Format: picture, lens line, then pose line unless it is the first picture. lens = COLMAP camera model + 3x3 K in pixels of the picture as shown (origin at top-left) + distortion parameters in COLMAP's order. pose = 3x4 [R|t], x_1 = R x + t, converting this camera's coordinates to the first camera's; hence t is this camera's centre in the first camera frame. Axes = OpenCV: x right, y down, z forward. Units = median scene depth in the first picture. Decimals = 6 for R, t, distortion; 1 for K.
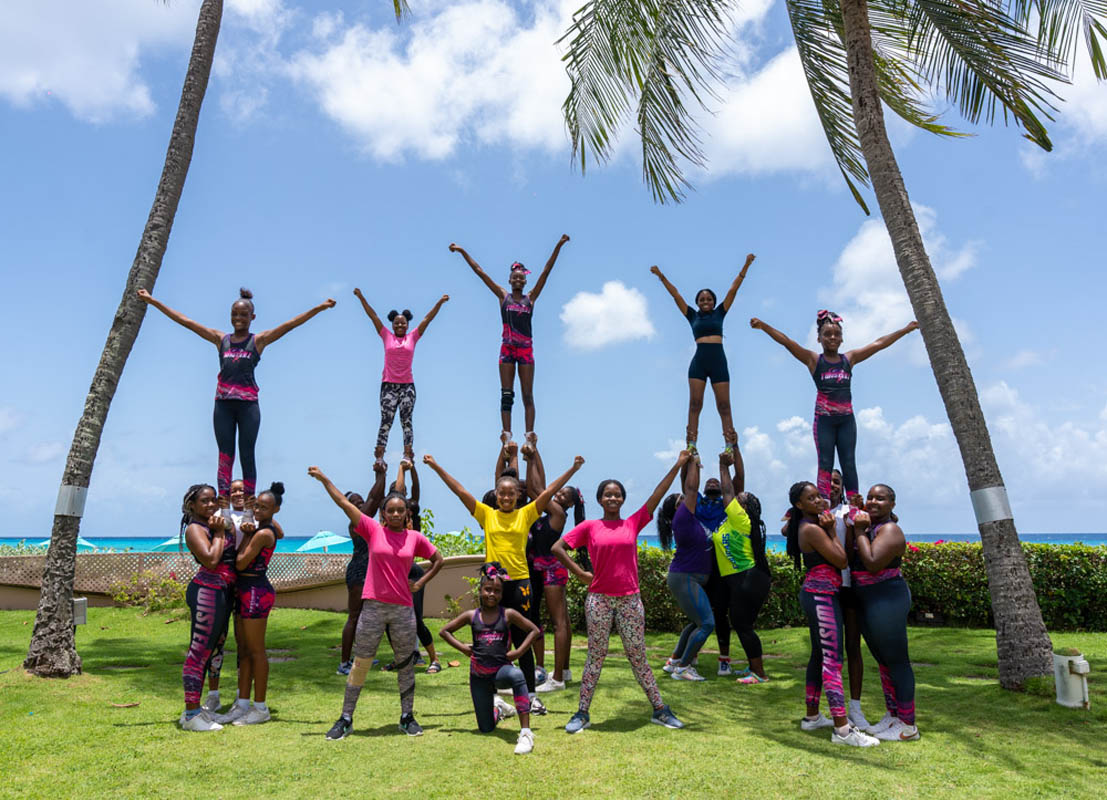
lens RADIAL K [[836.8, 0, 551.0], [0, 836.8, 399.7], [0, 0, 1]] dist [-0.019329, 0.003538]
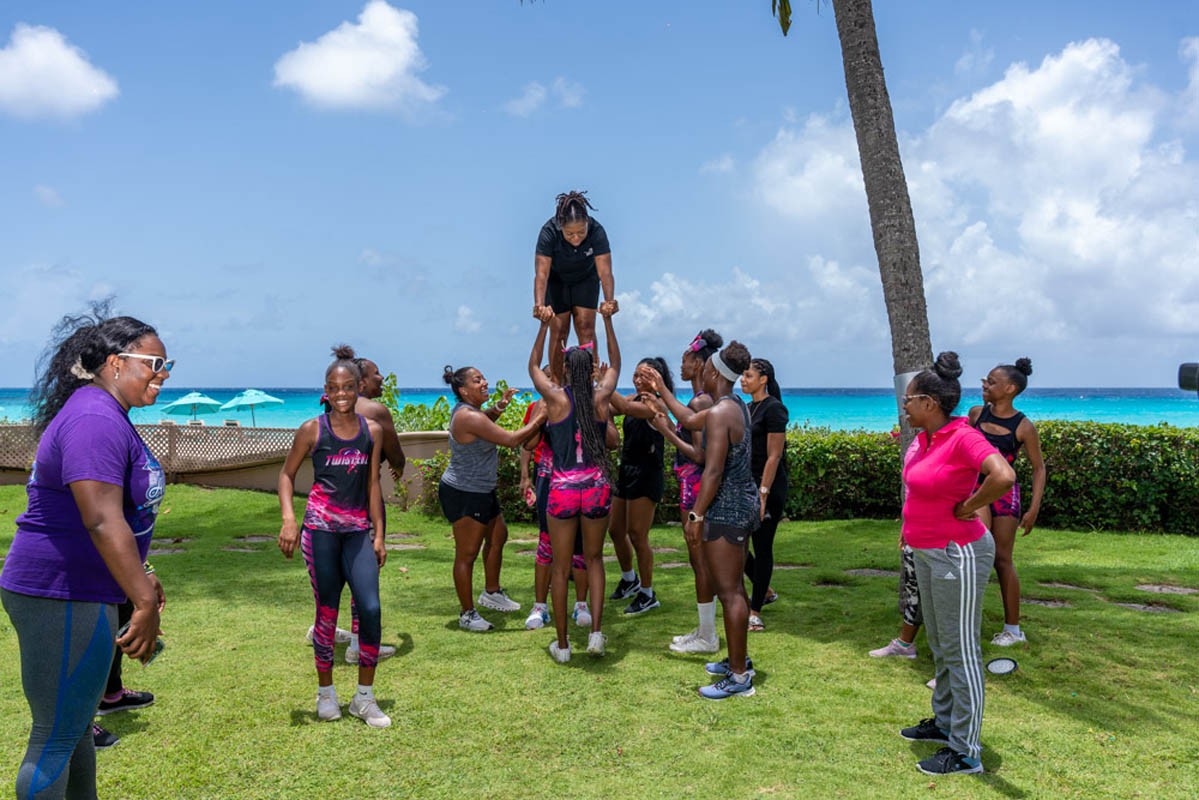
lens RADIAL K [[1030.2, 0, 604.5], [0, 1030.2, 387.2], [0, 0, 1]] dist [-0.013361, 0.001806]
pose [[0.993161, -0.000060, -0.116751, 0.337278], [0.019595, 0.985901, 0.166176, -0.049327], [0.115095, -0.167328, 0.979160, -0.008029]]
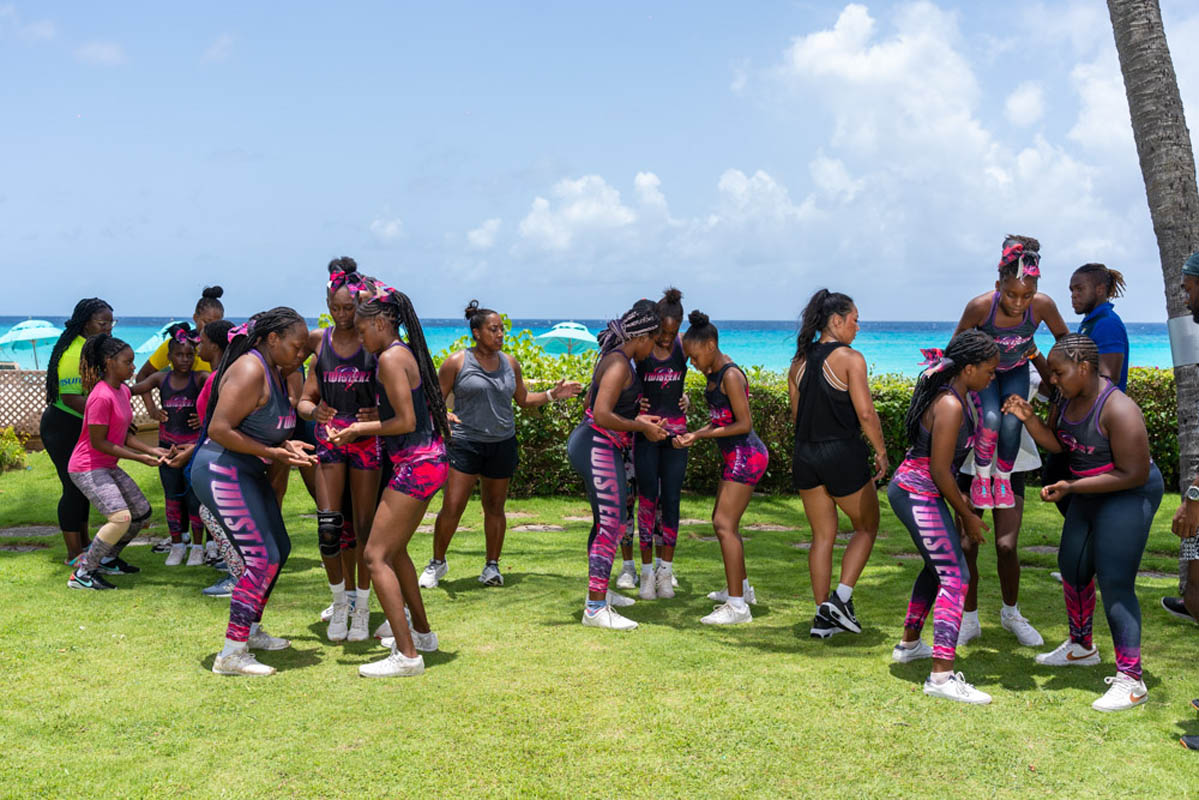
lens RADIAL K [[1312.7, 0, 587.1], [0, 1312.7, 398.4], [0, 0, 1]] dist [-0.002407, 0.000000]
pose [[0.998757, 0.004858, 0.049605, -0.021847], [-0.016029, 0.973677, 0.227370, -0.060892], [-0.047194, -0.227882, 0.972544, -0.032269]]
